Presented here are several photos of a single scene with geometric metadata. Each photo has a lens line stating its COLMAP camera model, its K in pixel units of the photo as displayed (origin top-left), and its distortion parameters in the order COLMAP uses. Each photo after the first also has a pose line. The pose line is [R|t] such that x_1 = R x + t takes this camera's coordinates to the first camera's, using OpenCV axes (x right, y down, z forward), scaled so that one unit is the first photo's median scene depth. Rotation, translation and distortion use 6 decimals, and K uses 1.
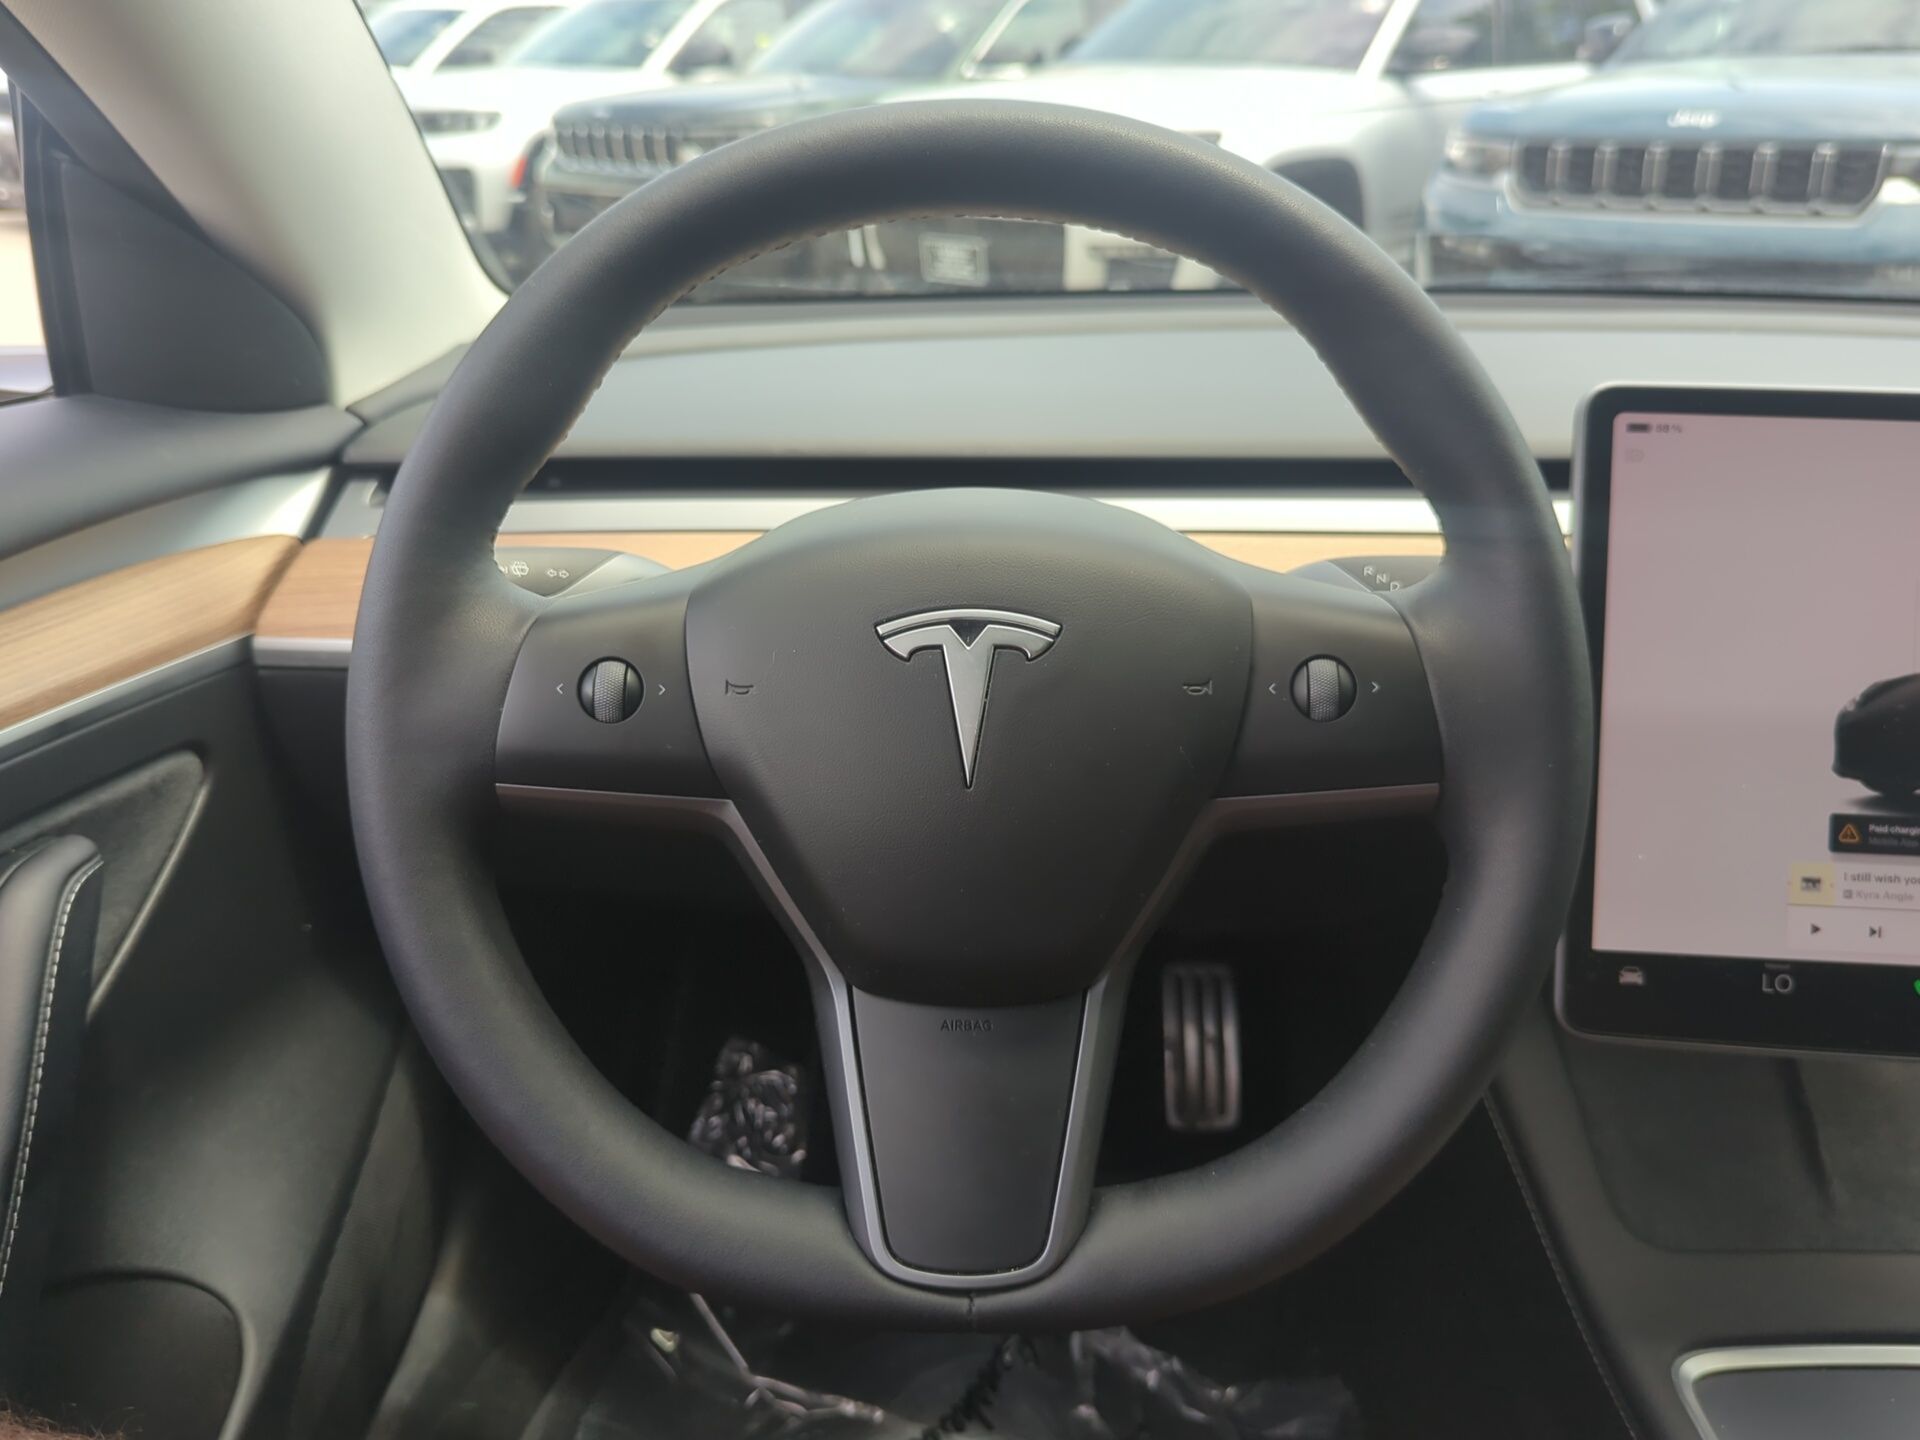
lens RADIAL K [[1561.9, 0, 980.5], [0, 1561.9, 690.7], [0, 0, 1]] dist [0.057355, -0.052331]
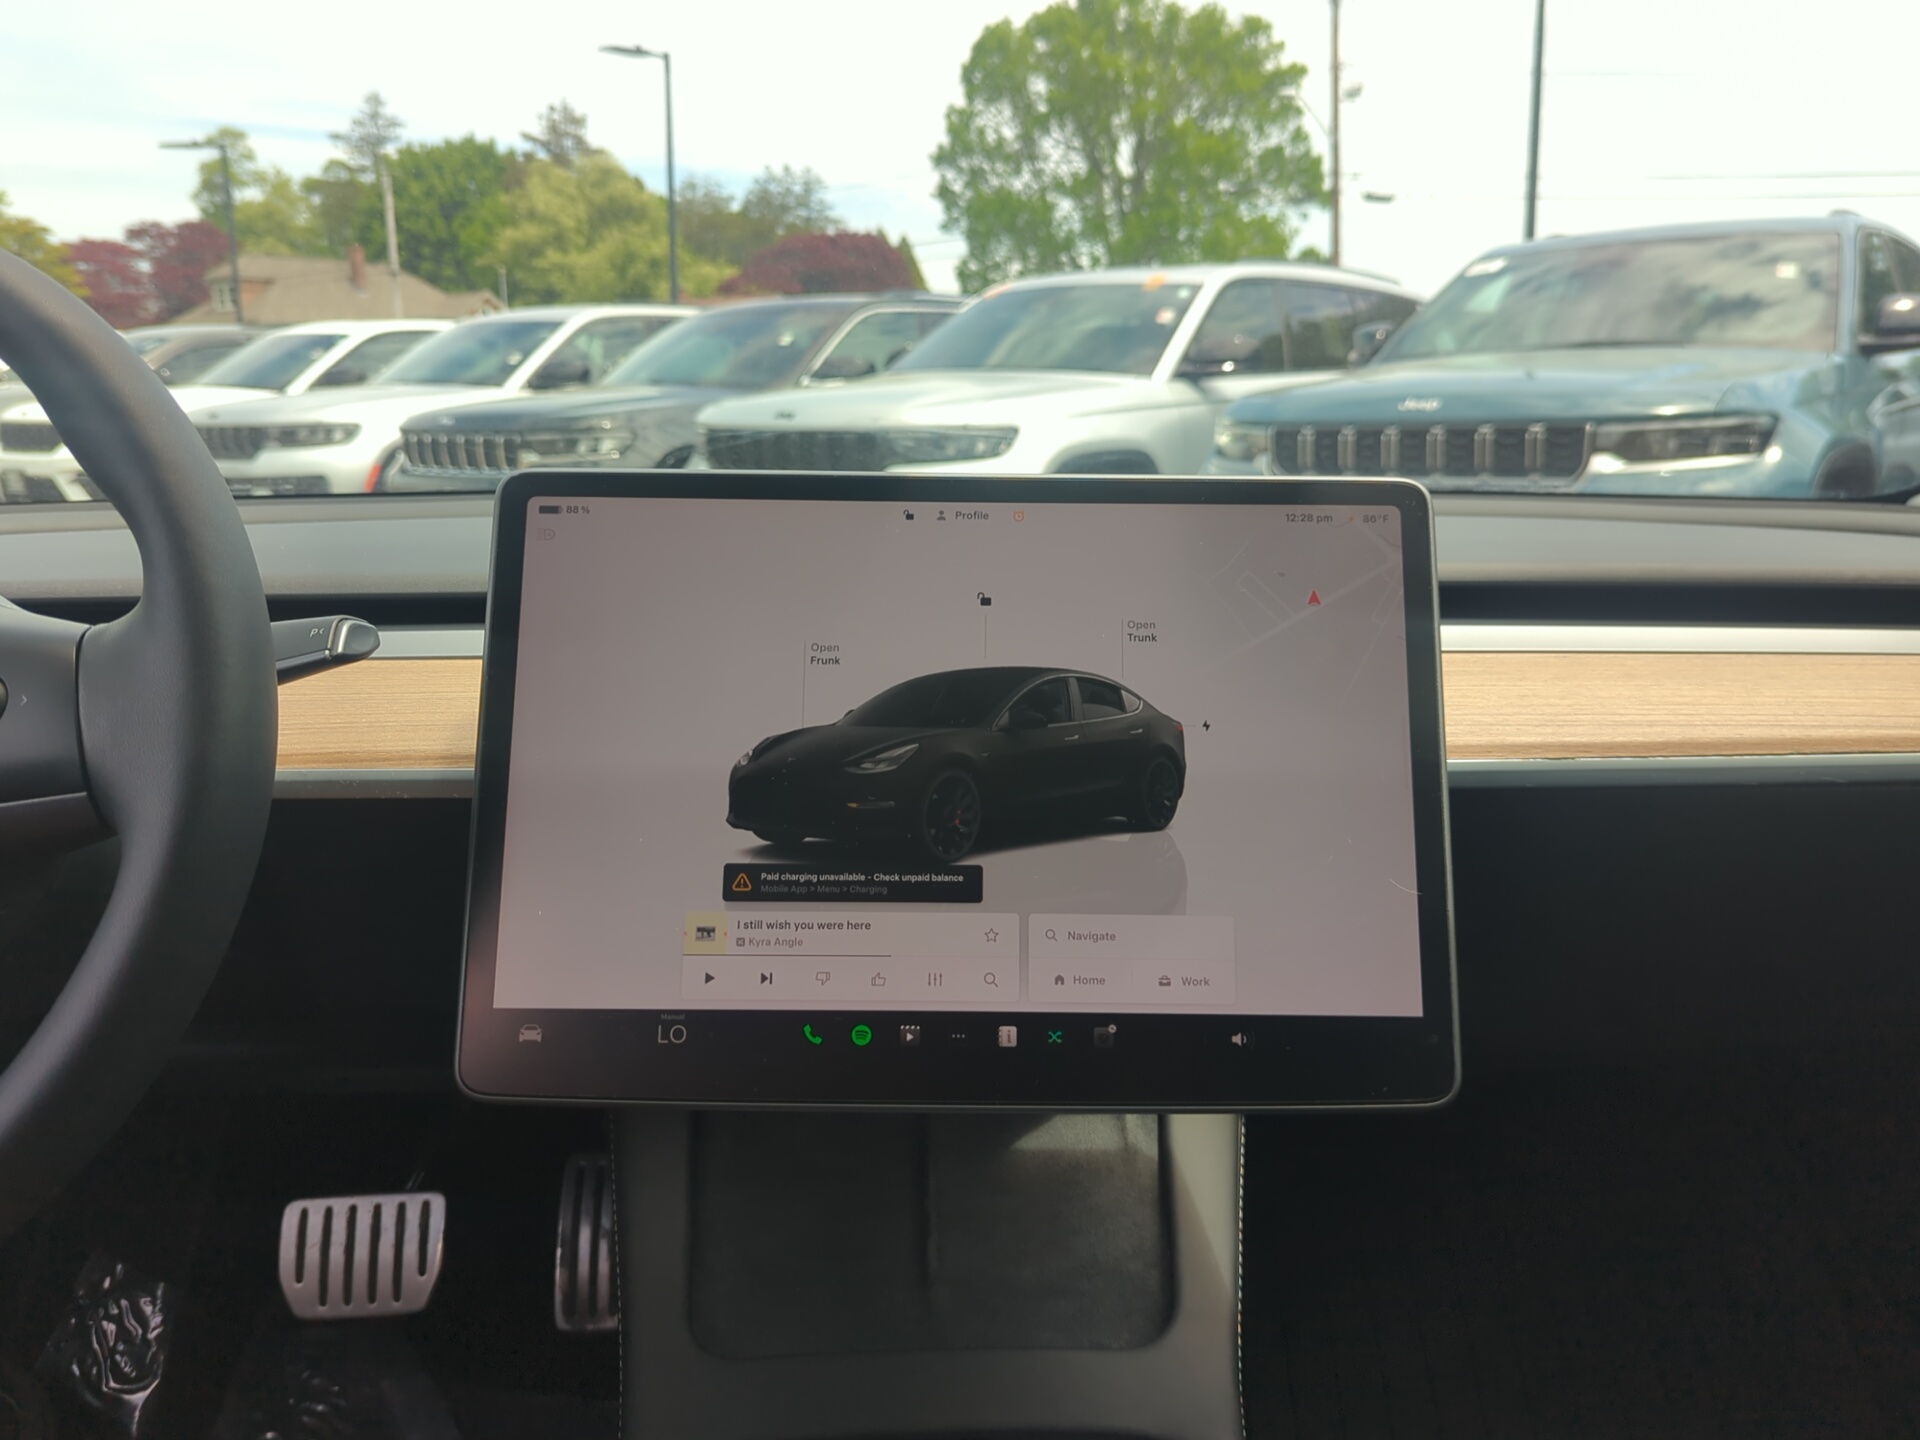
lens RADIAL K [[1561.9, 0, 983.5], [0, 1561.9, 678.8], [0, 0, 1]] dist [0.057355, -0.052331]
pose [[0.998068, -0.023417, 0.057550, 0.647921], [0.034114, 0.980689, -0.192577, 0.161545], [-0.051929, 0.194168, 0.979593, -0.037833]]
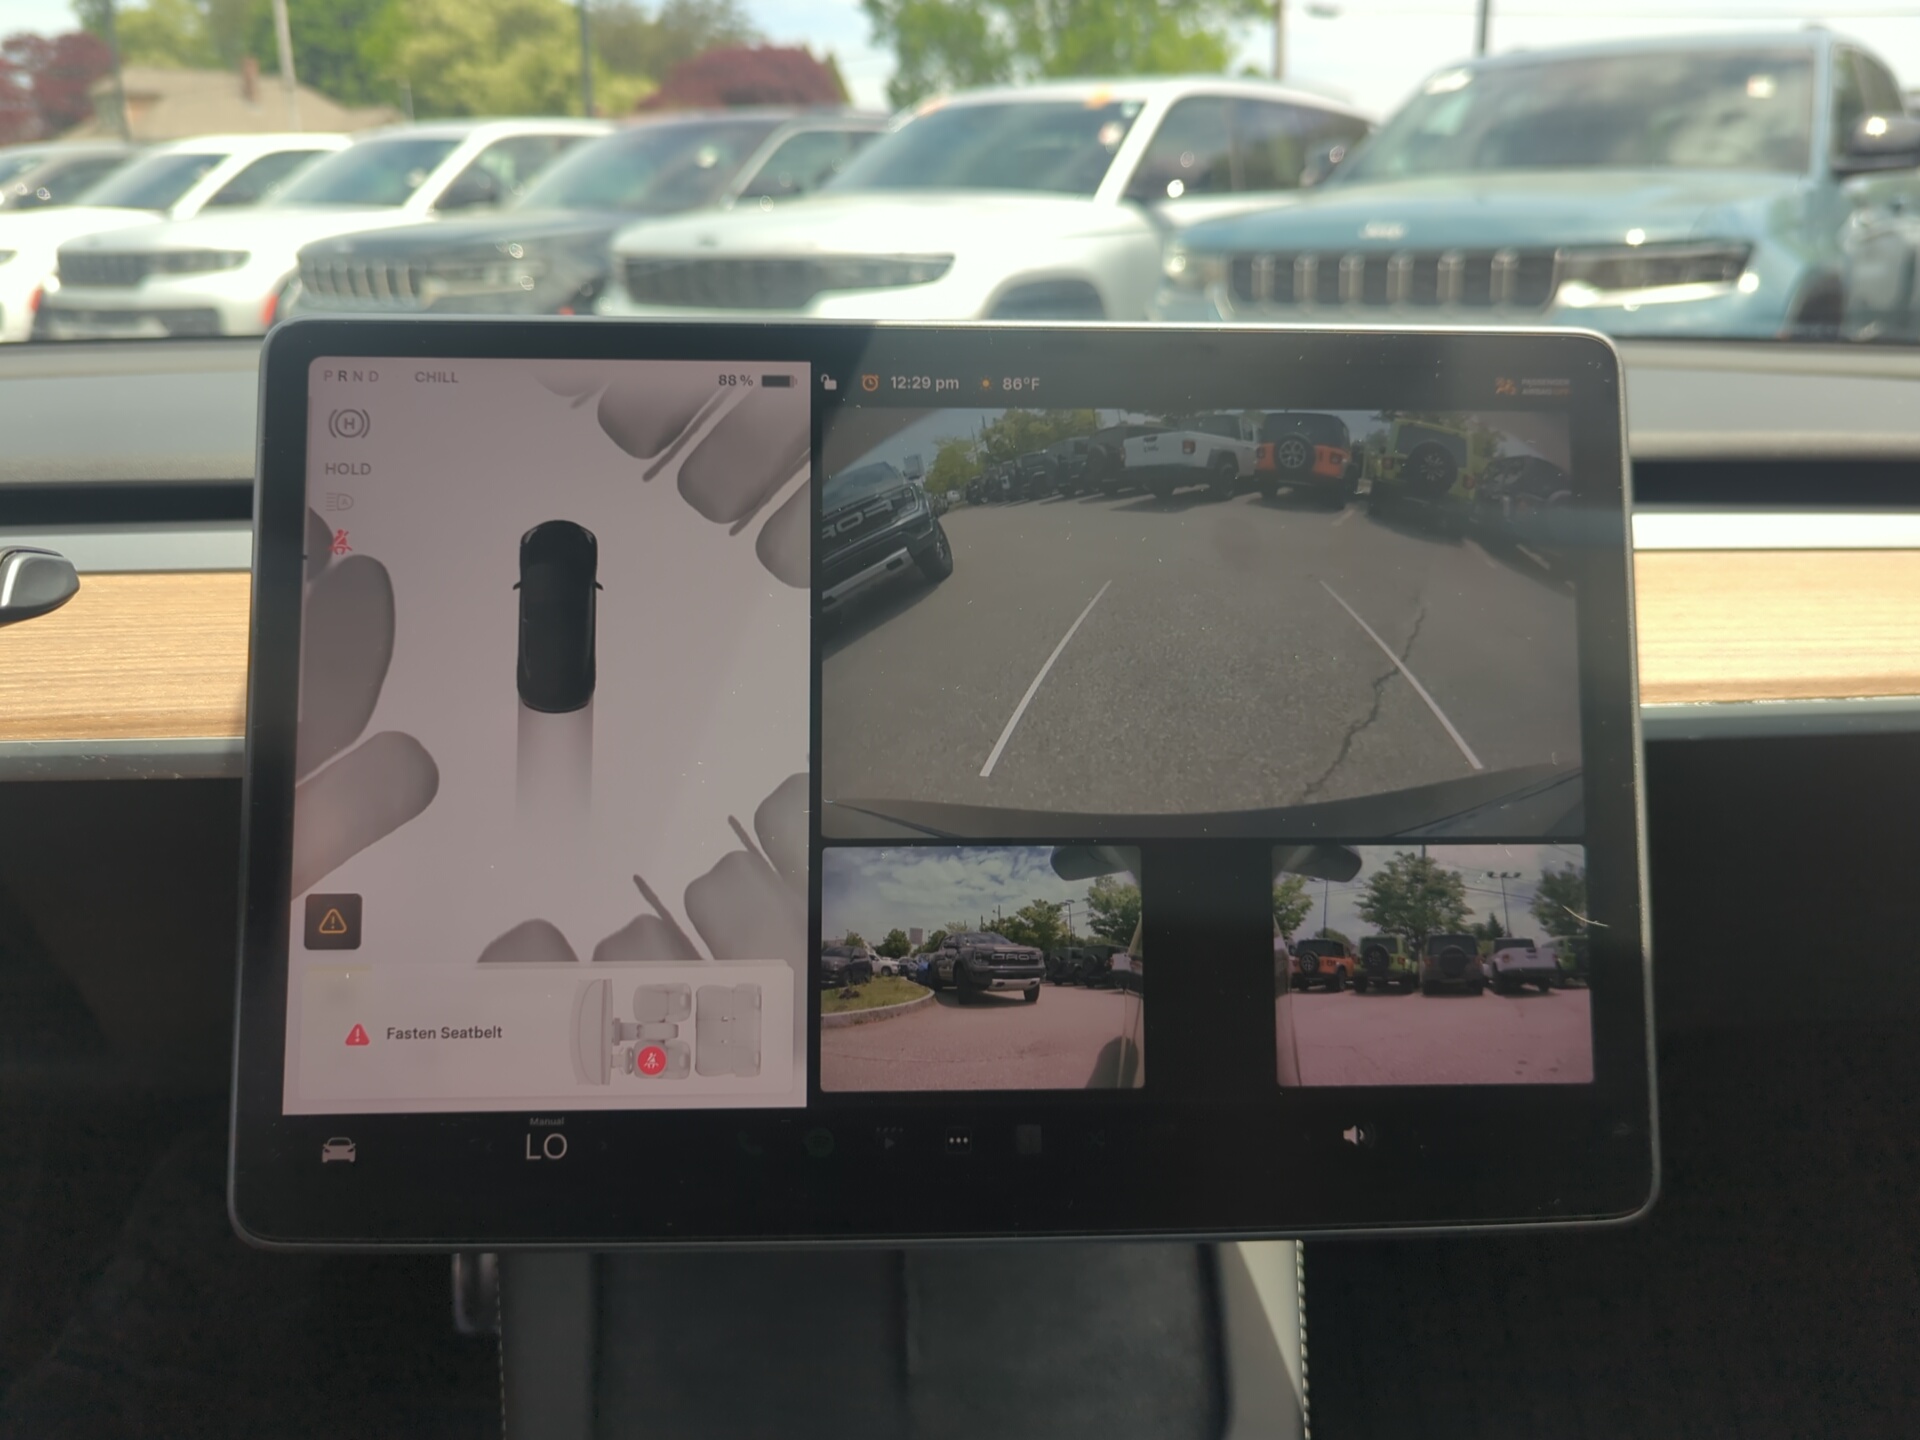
lens RADIAL K [[1561.9, 0, 975.3], [0, 1561.9, 676.8], [0, 0, 1]] dist [0.057355, -0.052331]
pose [[0.995105, -0.038210, 0.091140, 0.635448], [0.046382, 0.994924, -0.089301, 0.048531], [-0.087265, 0.093091, 0.991826, 0.268892]]
